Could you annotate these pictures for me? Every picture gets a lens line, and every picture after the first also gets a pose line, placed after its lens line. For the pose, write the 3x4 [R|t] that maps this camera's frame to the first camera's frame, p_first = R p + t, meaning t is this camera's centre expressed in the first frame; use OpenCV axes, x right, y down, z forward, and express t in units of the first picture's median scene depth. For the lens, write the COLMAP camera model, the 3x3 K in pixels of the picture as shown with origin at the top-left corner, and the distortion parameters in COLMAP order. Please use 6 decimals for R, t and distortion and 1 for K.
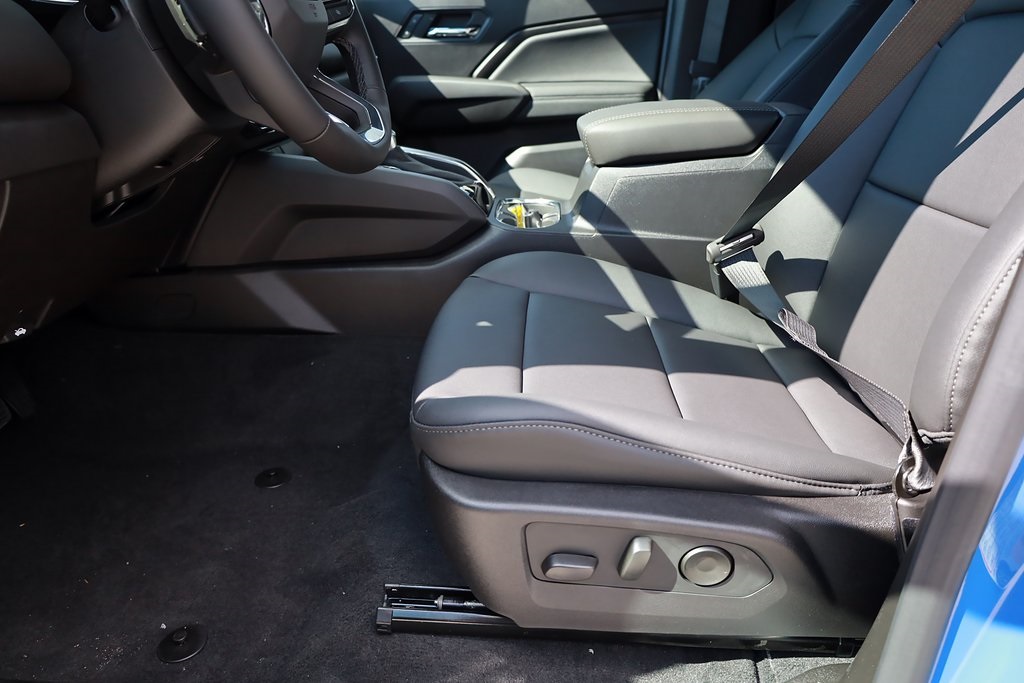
lens RADIAL K [[695.3, 0, 512.0], [0, 695.3, 341.5], [0, 0, 1]] dist [-0.022257, 0.006716]
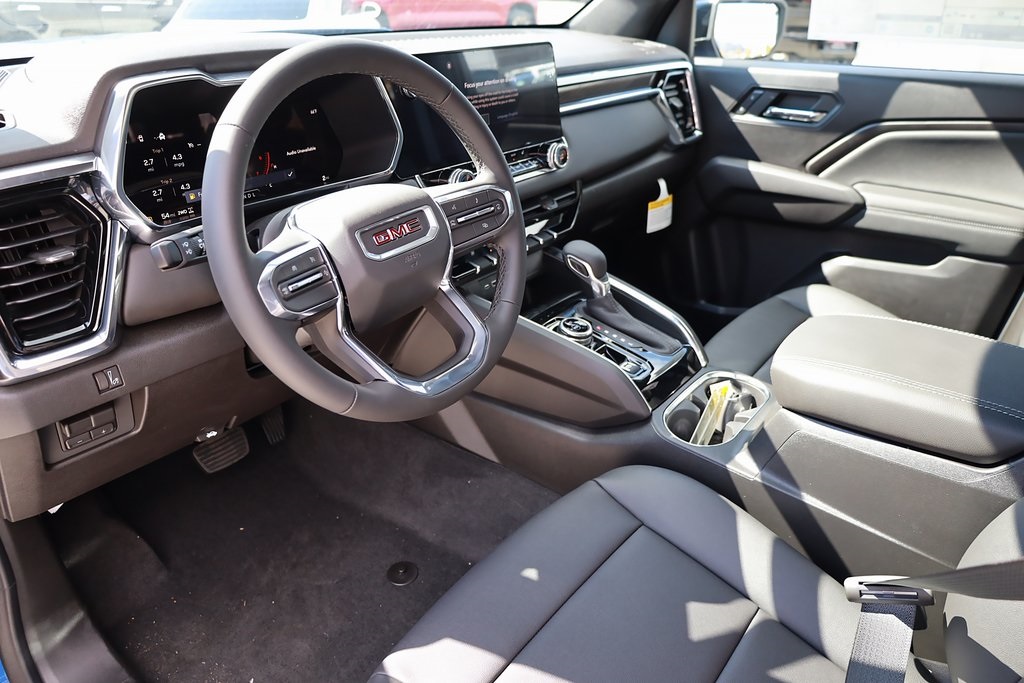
lens RADIAL K [[695.3, 0, 512.0], [0, 695.3, 341.5], [0, 0, 1]] dist [-0.022257, 0.006716]
pose [[0.810244, 0.286452, -0.511322, 0.155307], [-0.245941, 0.958071, 0.147010, -0.215940], [0.531994, 0.006641, 0.846722, 0.078247]]
